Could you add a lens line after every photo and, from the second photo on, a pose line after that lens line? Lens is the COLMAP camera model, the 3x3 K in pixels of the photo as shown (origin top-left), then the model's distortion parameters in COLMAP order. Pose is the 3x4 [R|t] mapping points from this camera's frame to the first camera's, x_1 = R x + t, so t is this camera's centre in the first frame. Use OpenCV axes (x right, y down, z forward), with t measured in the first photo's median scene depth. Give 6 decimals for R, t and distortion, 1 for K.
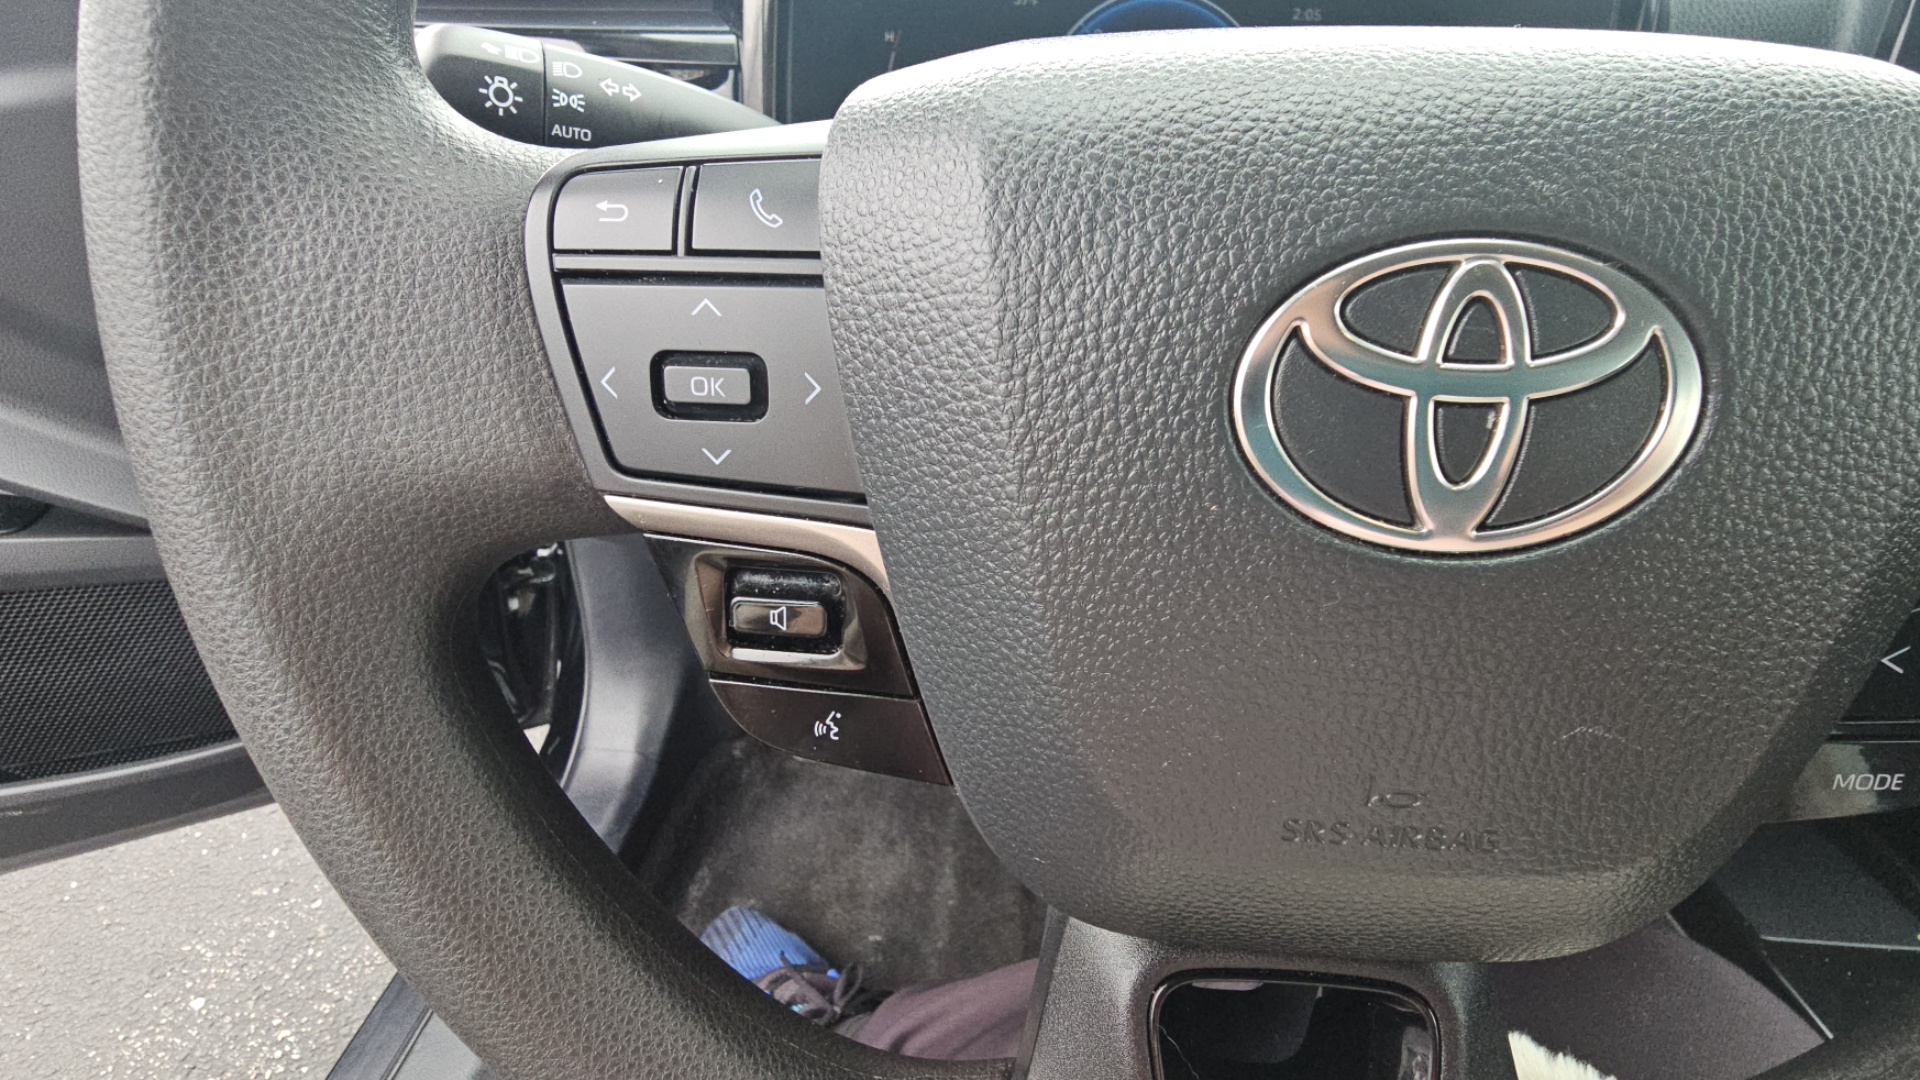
lens RADIAL K [[858.8, 0, 1017.1], [0, 858.8, 500.4], [0, 0, 1]] dist [0.007321, -0.006910]
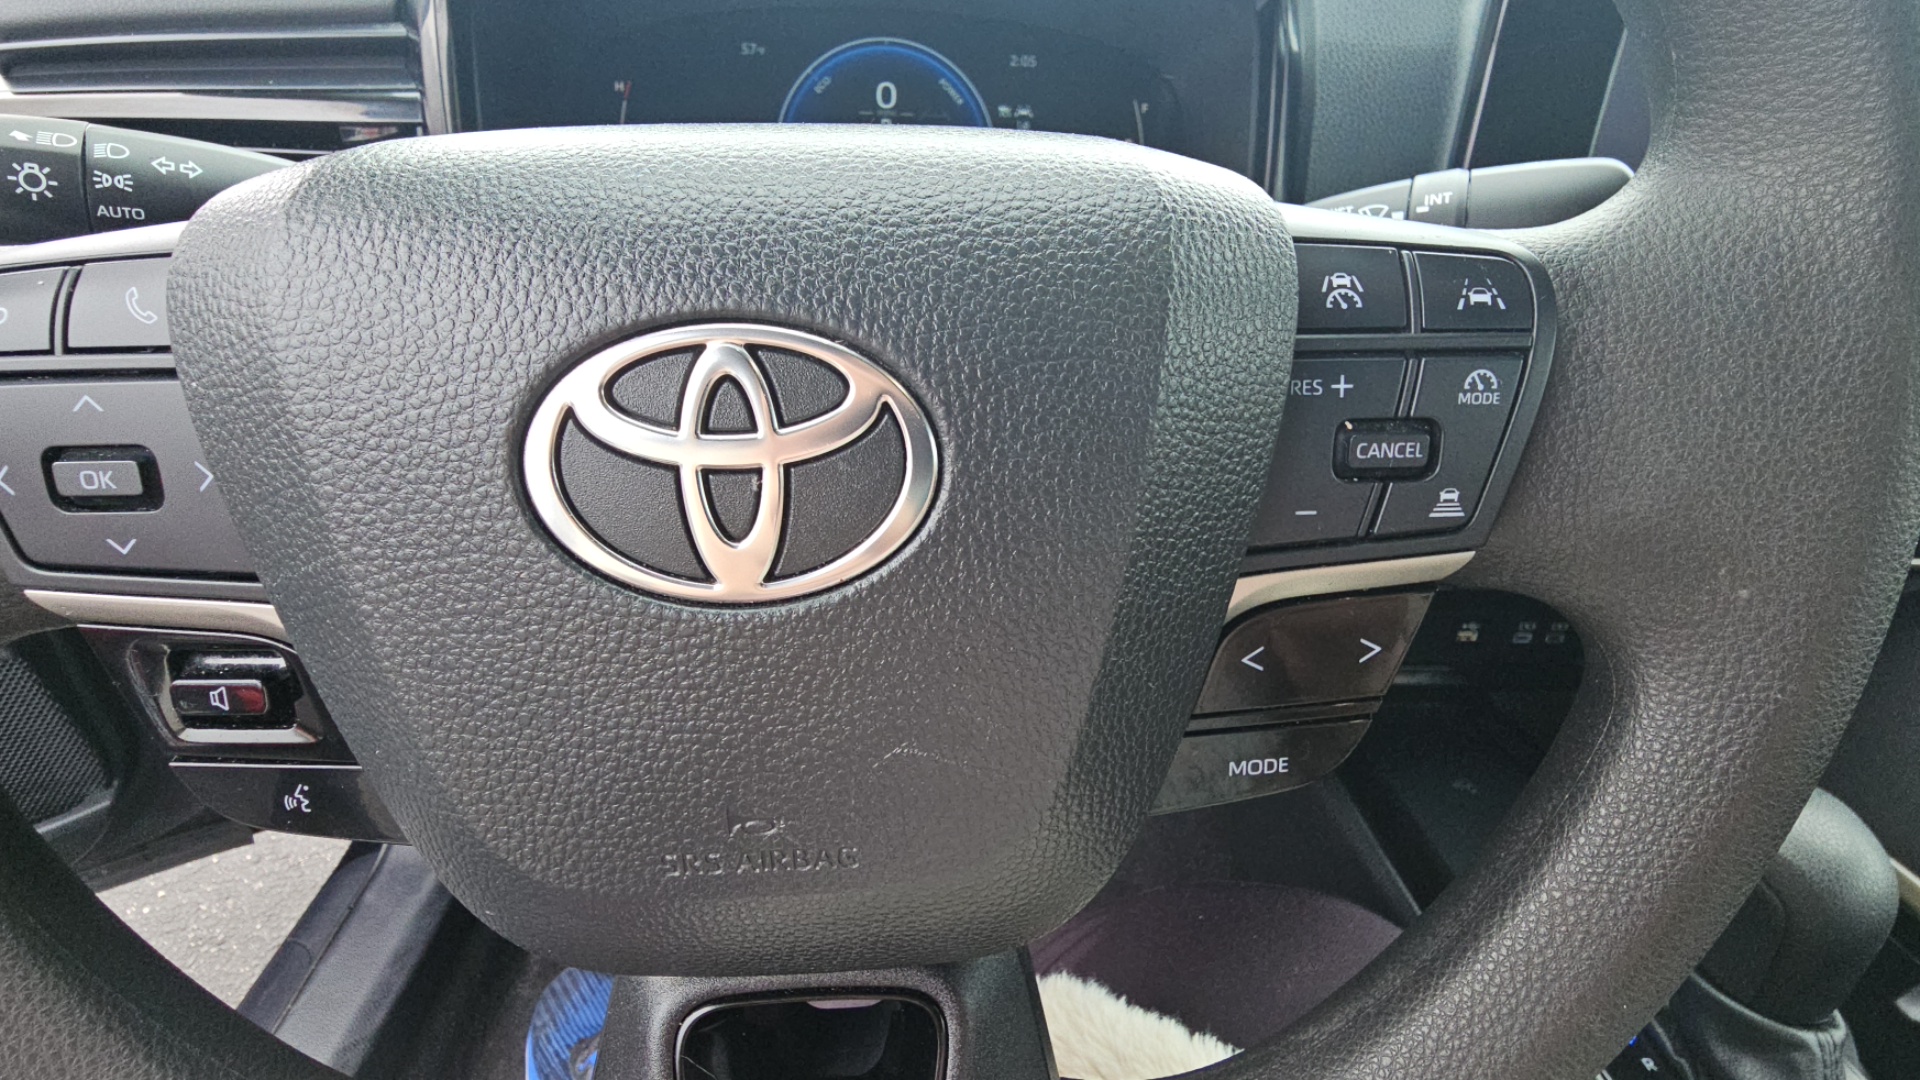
lens RADIAL K [[858.8, 0, 1047.6], [0, 858.8, 489.8], [0, 0, 1]] dist [0.007321, -0.006910]
pose [[0.993987, -0.057880, 0.092946, 0.648372], [0.060271, 0.997914, -0.023128, -0.027916], [-0.091413, 0.028591, 0.995403, -0.114800]]
